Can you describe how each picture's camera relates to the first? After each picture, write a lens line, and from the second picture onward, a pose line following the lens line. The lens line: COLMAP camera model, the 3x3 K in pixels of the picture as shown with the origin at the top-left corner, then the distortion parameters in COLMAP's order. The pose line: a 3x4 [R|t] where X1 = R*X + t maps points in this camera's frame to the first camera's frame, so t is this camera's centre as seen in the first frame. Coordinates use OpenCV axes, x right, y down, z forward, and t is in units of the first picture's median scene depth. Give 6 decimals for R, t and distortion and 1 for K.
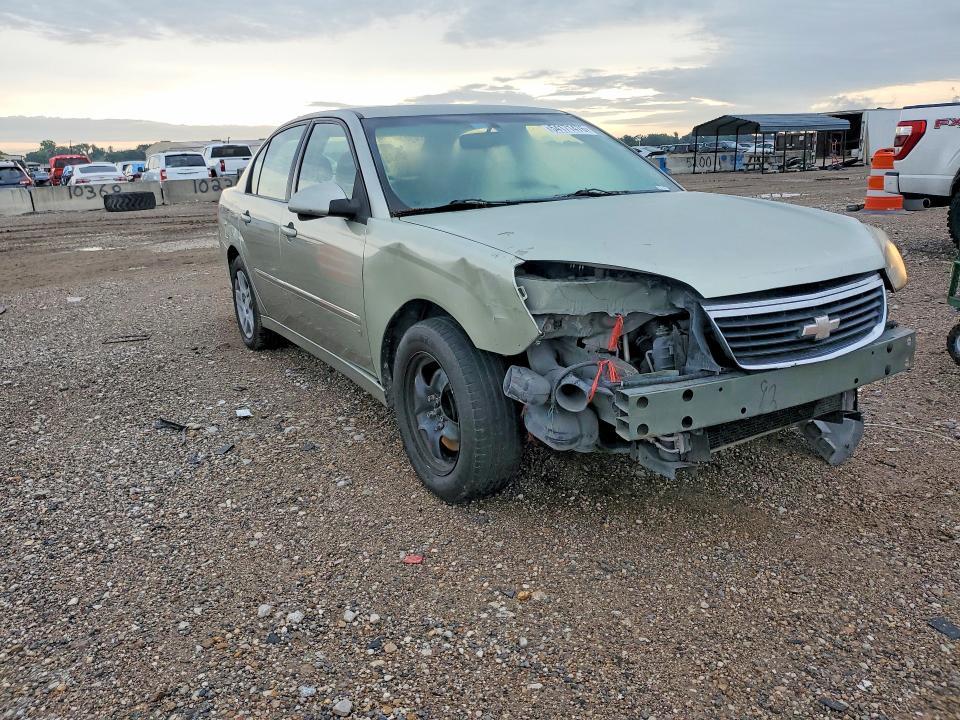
lens RADIAL K [[748.5, 0, 476.2], [0, 748.5, 353.2], [0, 0, 1]] dist [0.040973, 0.002676]
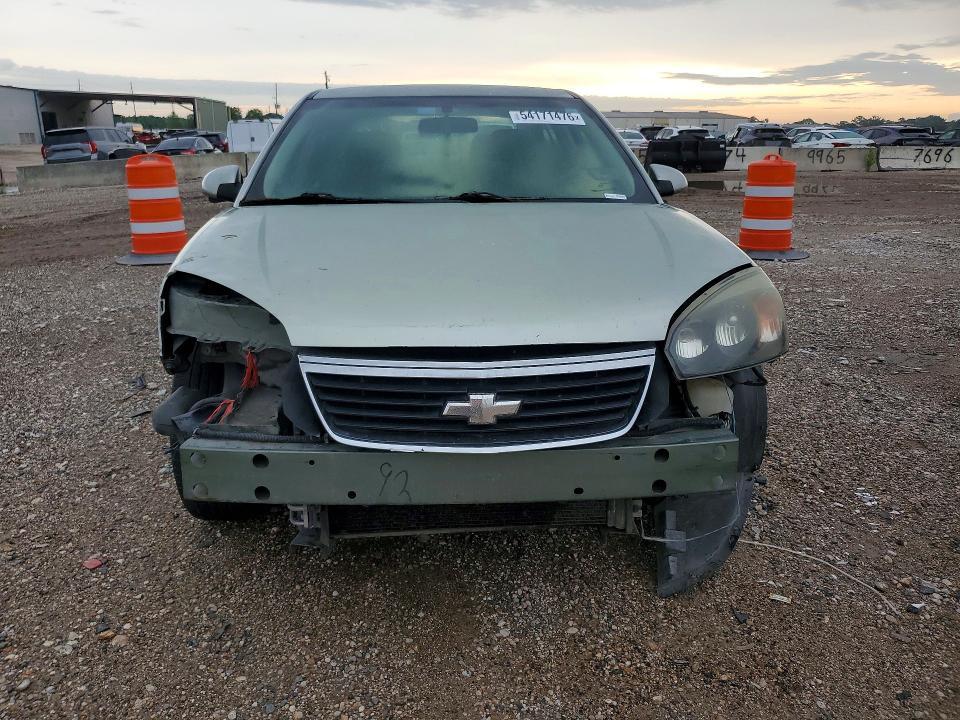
lens RADIAL K [[748.5, 0, 480.2], [0, 748.5, 368.3], [0, 0, 1]] dist [0.040973, 0.002676]
pose [[0.906685, 0.167176, -0.387266, 0.734715], [-0.147217, 0.985792, 0.080878, -0.132359], [0.395285, -0.016319, 0.918414, 0.327881]]
